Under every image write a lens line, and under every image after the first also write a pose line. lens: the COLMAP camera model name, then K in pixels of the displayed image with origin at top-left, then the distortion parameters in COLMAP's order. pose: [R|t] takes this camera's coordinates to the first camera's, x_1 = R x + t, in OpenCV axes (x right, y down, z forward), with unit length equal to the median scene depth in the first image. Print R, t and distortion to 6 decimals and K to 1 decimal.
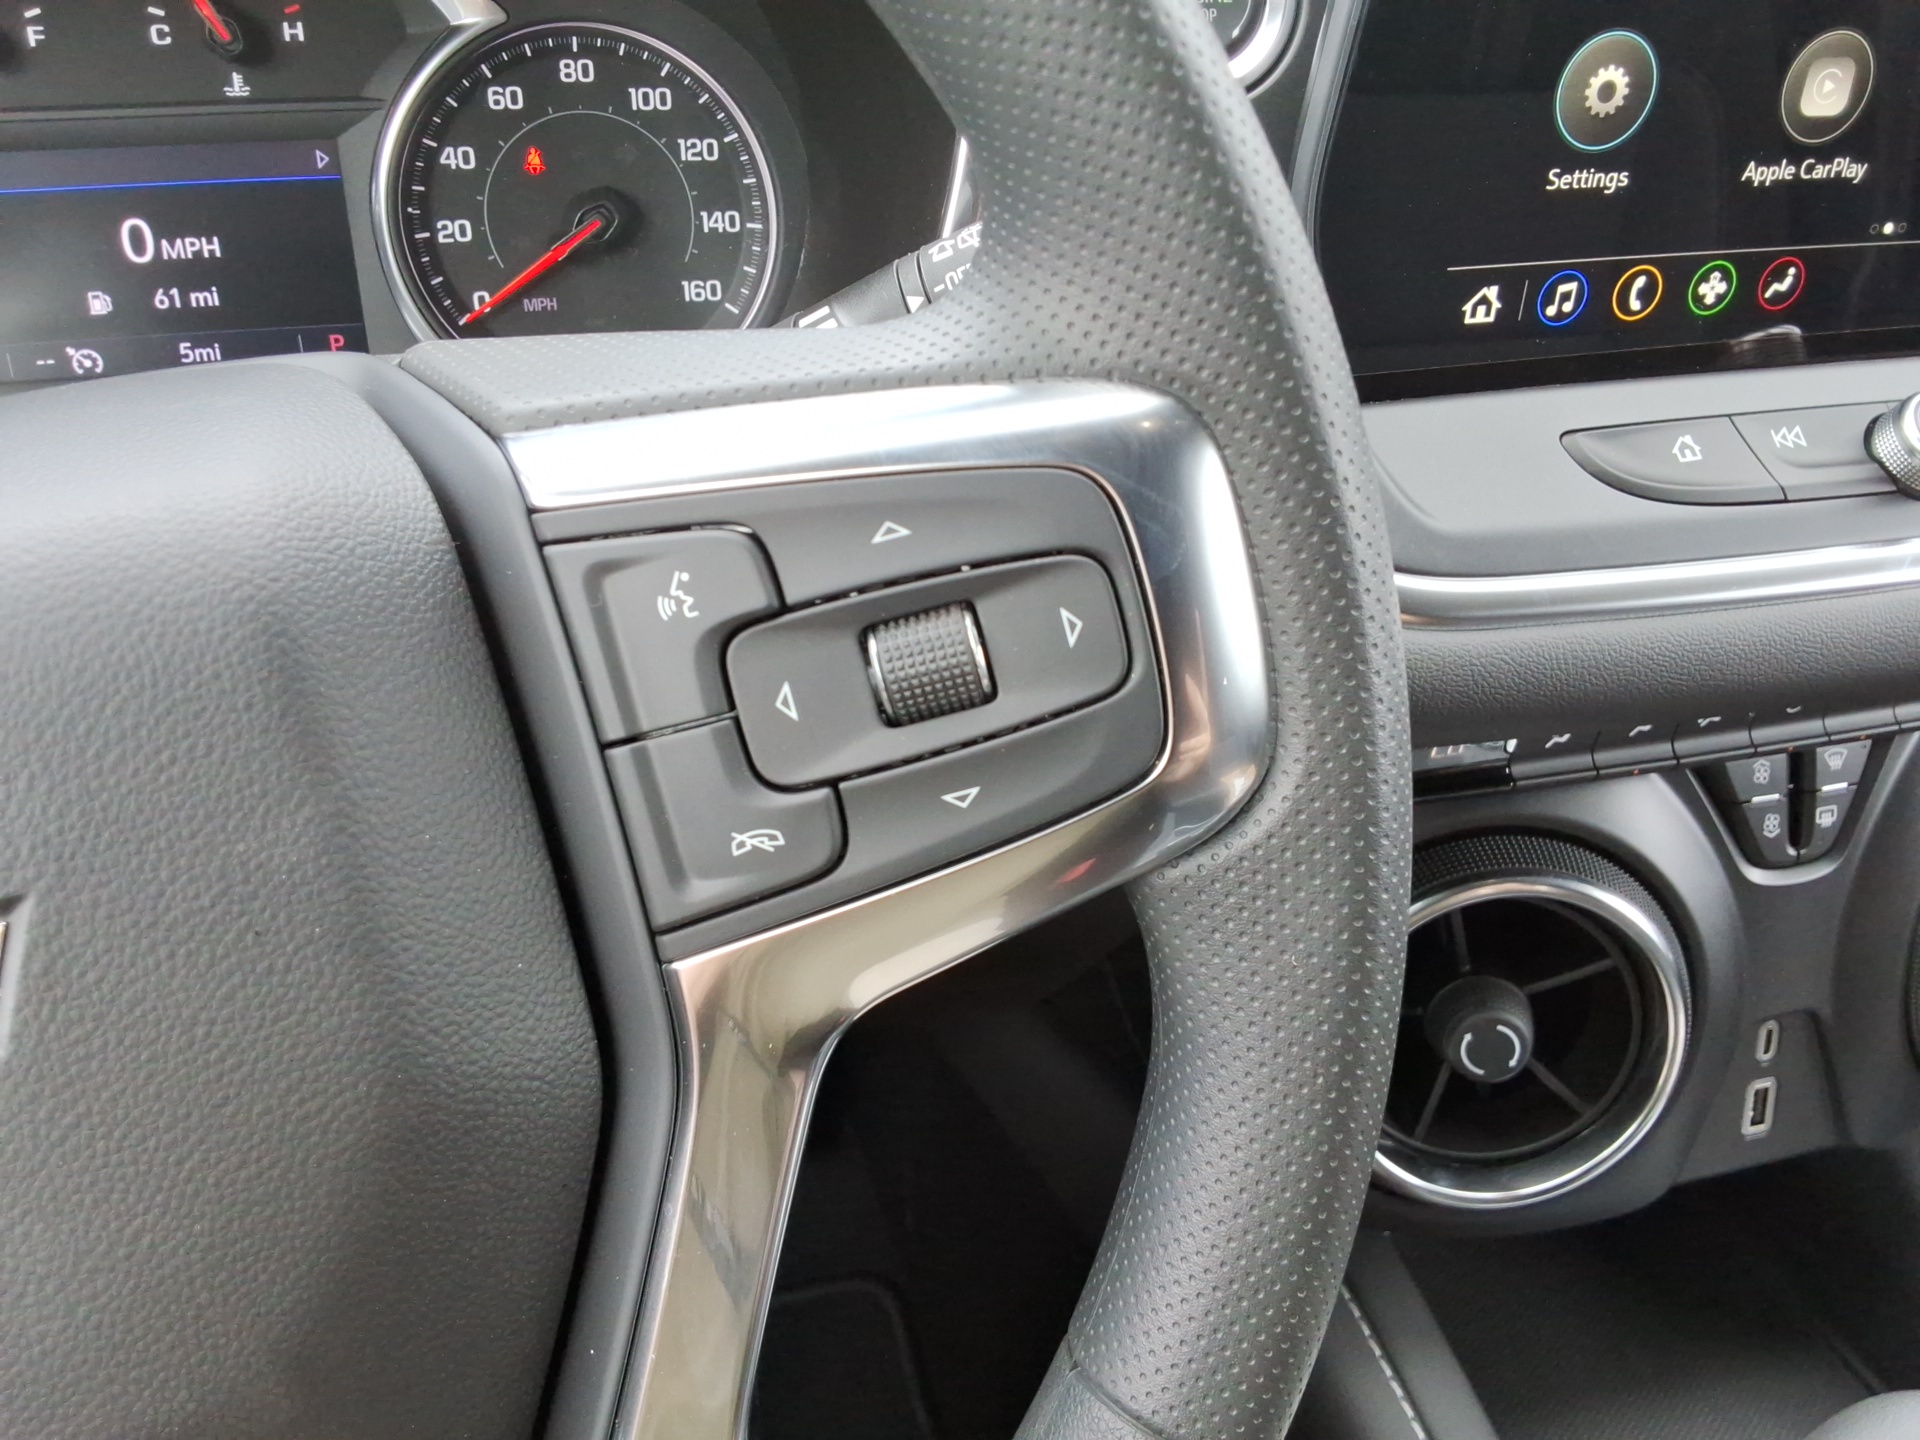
lens RADIAL K [[1543.9, 0, 969.8], [0, 1543.9, 716.8], [0, 0, 1]] dist [0.128513, -0.226591]
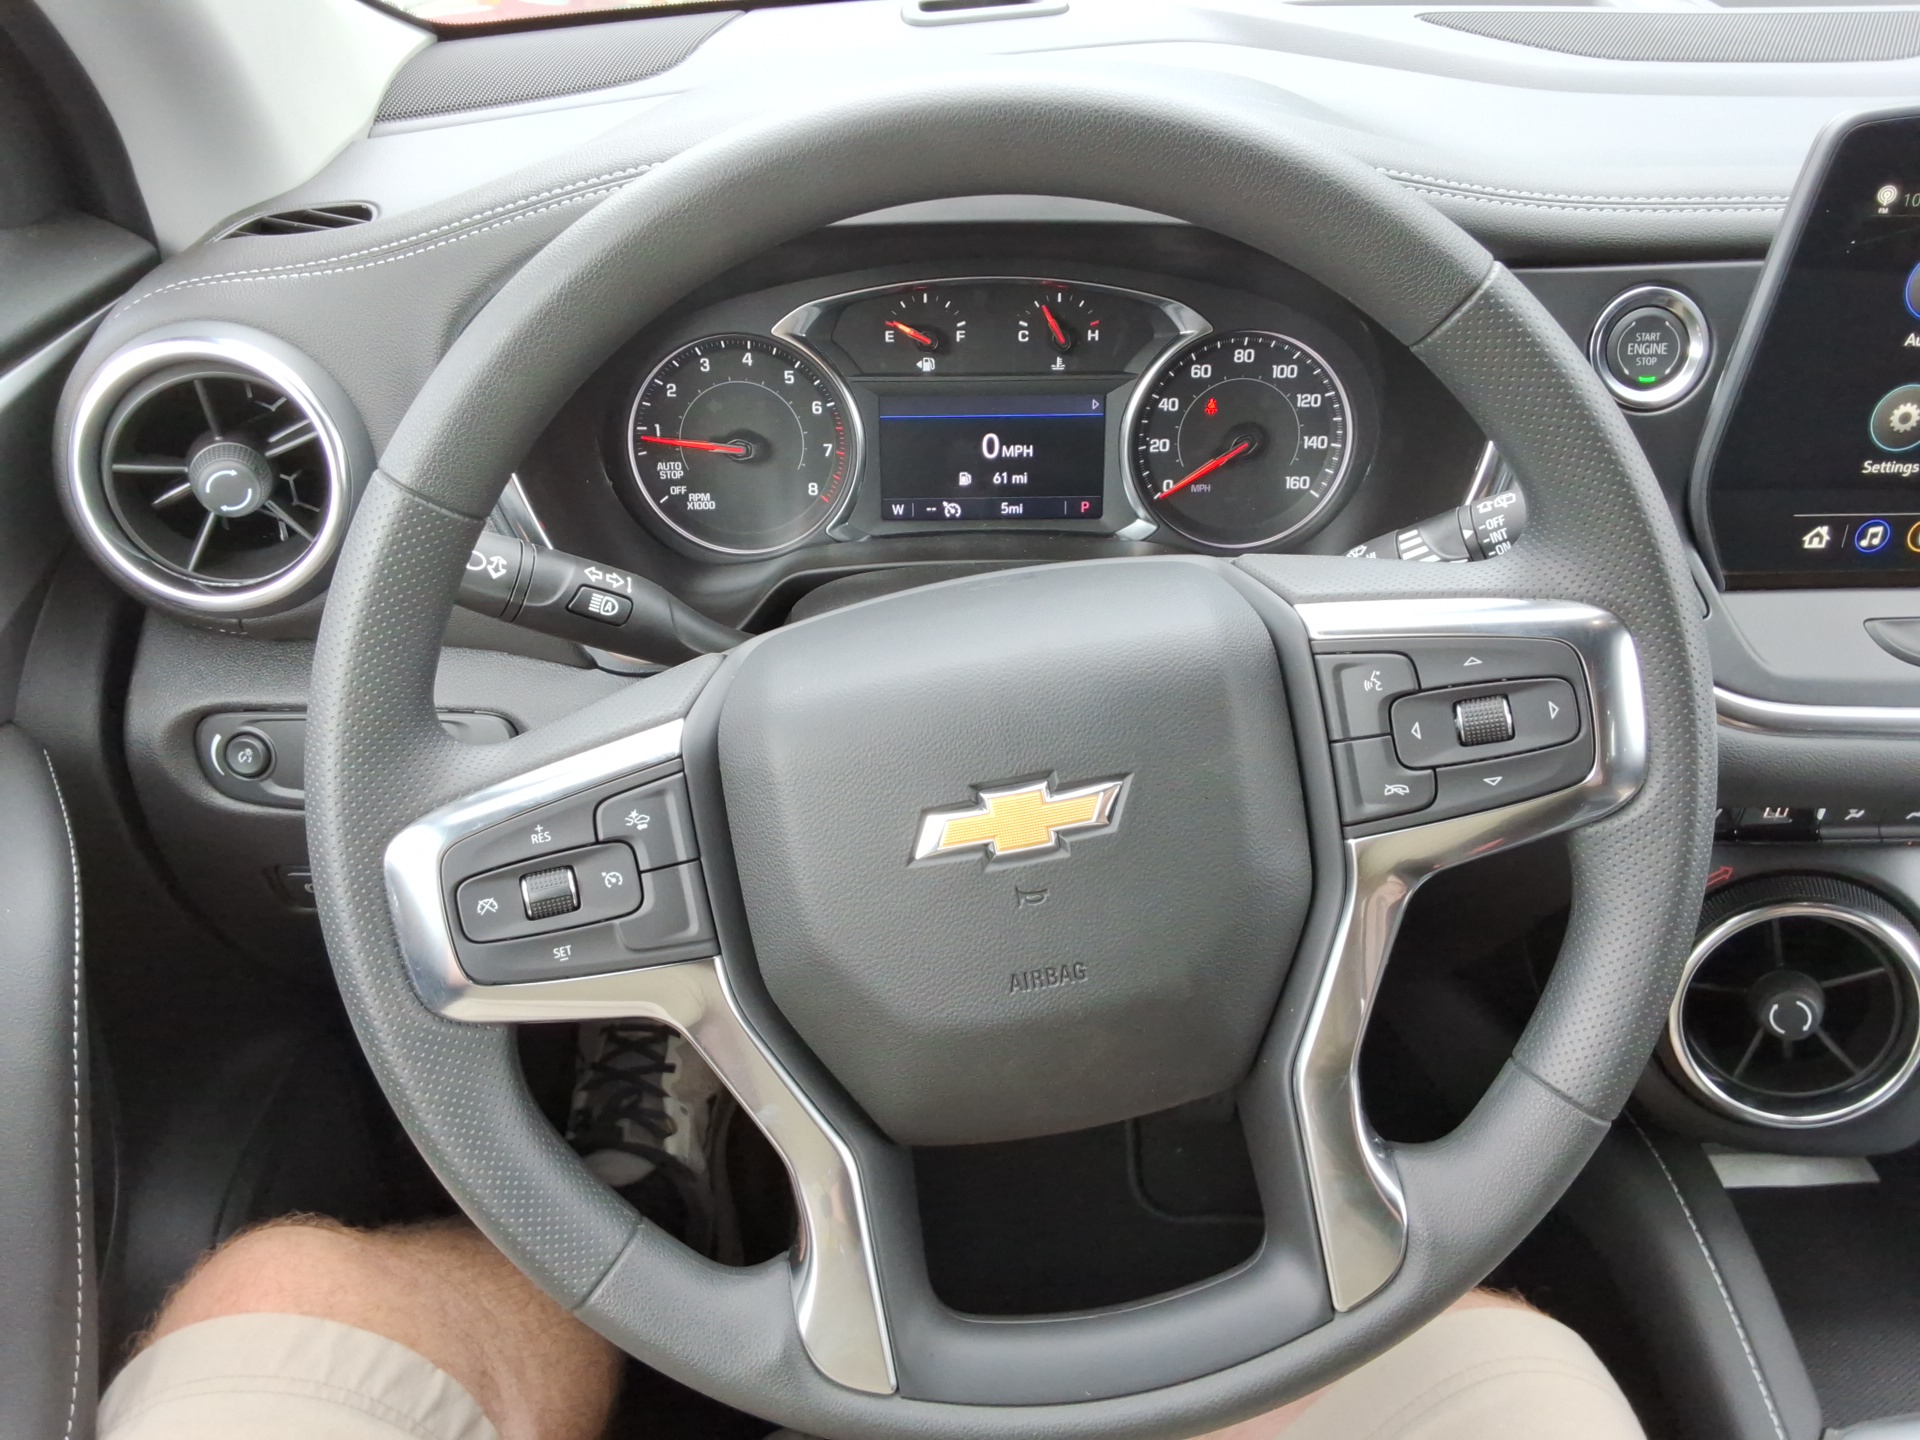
lens RADIAL K [[1520.2, 0, 978.4], [0, 1520.2, 710.7], [0, 0, 1]] dist [0.139311, -0.246415]
pose [[0.967371, 0.096315, -0.234343, -0.106373], [-0.105630, 0.994025, -0.027499, 0.045412], [0.230294, 0.051355, 0.971765, -0.672300]]
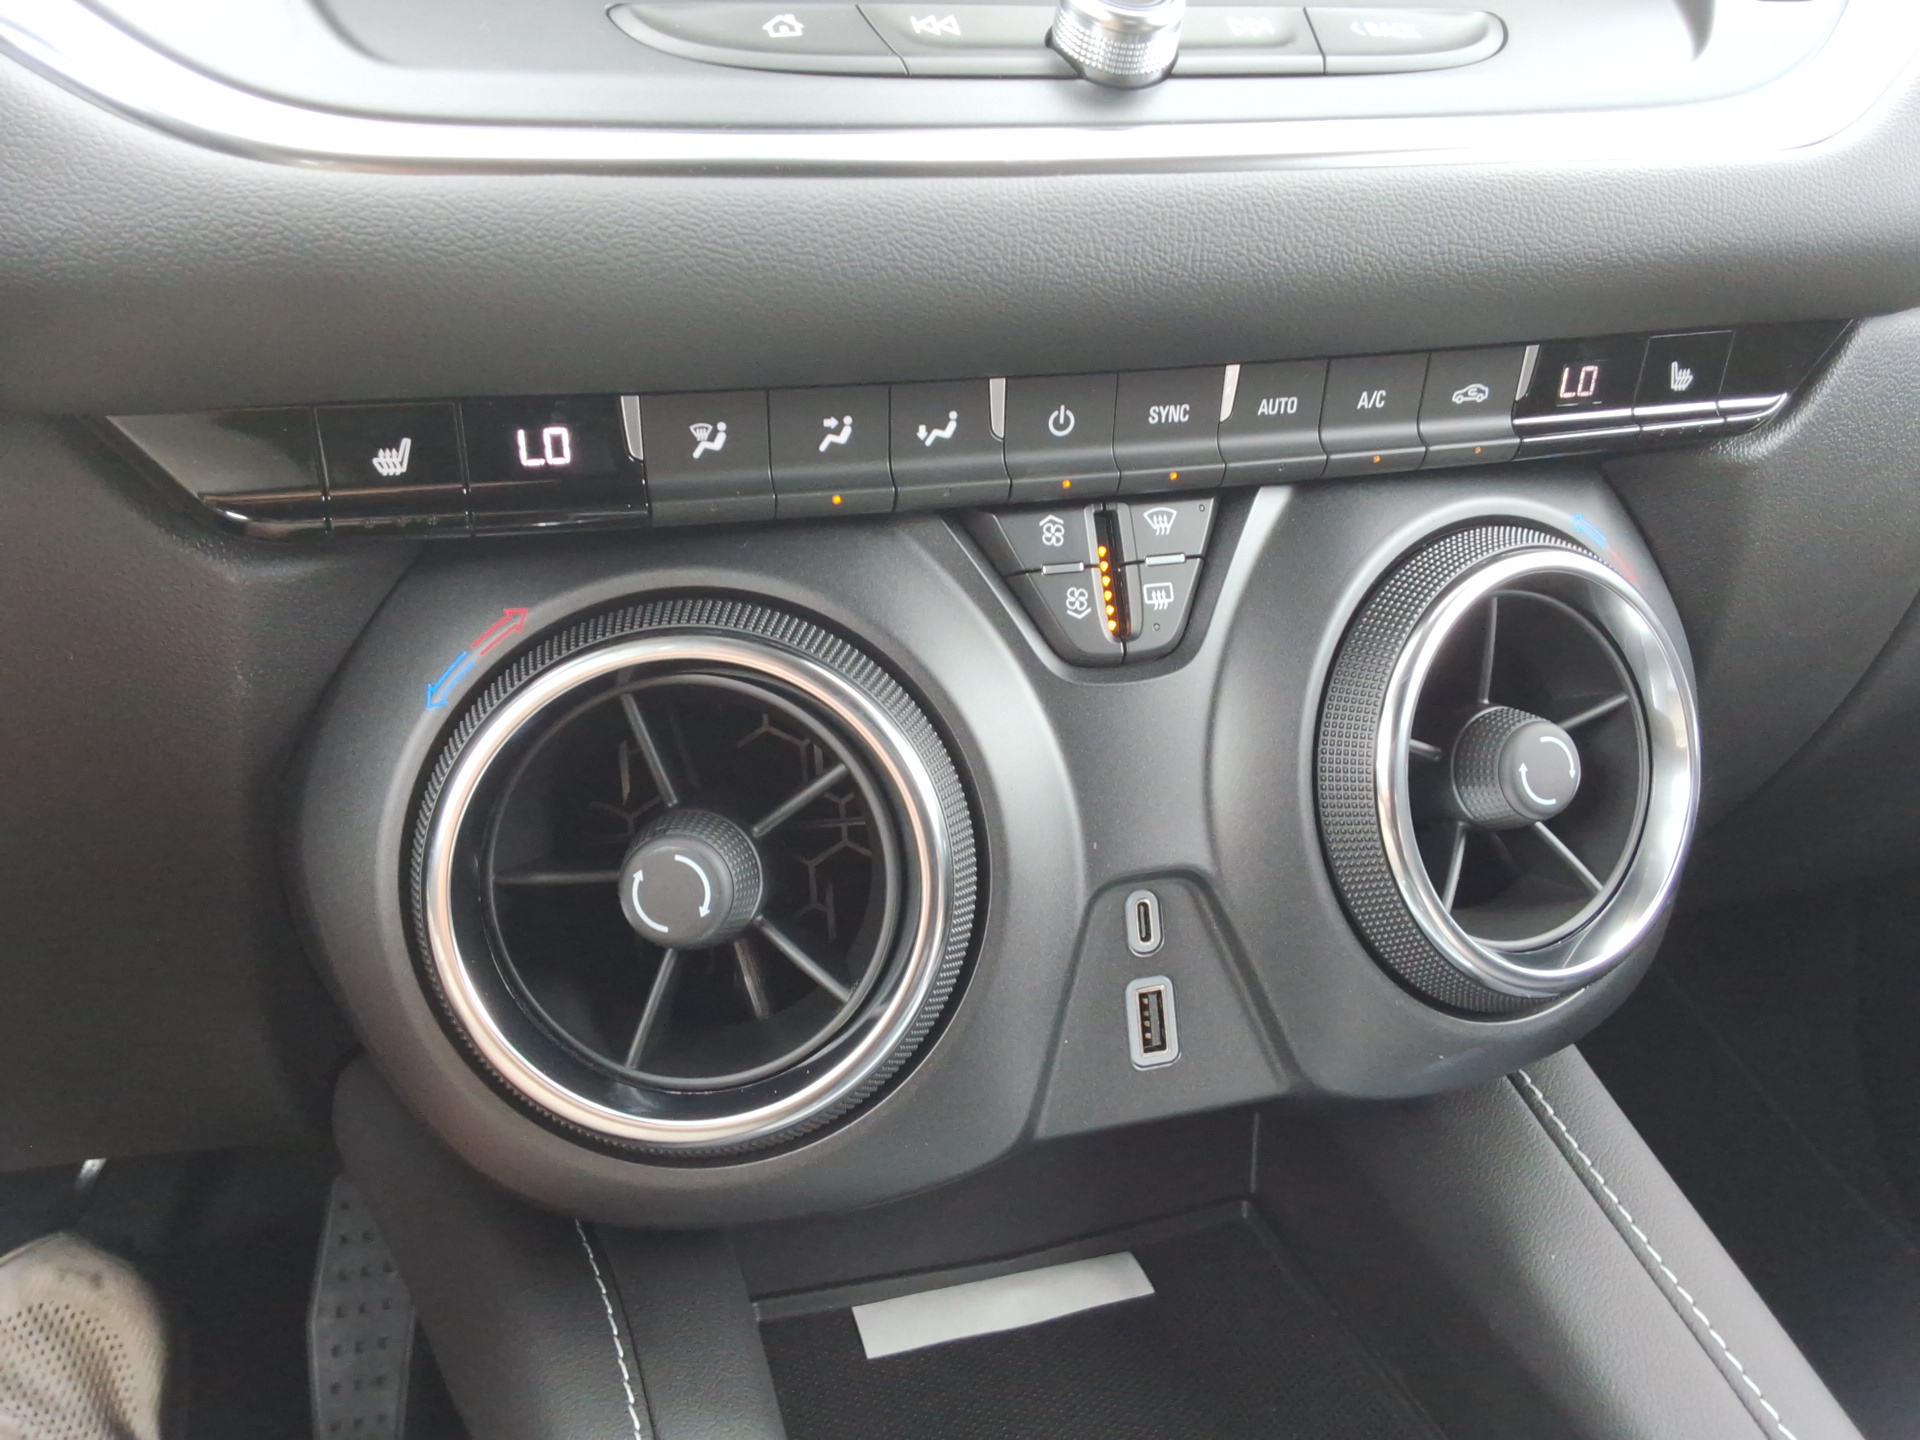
lens RADIAL K [[1520.2, 0, 978.4], [0, 1520.2, 710.7], [0, 0, 1]] dist [0.139311, -0.246415]
pose [[0.998736, -0.050227, -0.002142, 0.500510], [0.048168, 0.968252, -0.245290, 0.324939], [0.014394, 0.244877, 0.969447, 0.320656]]
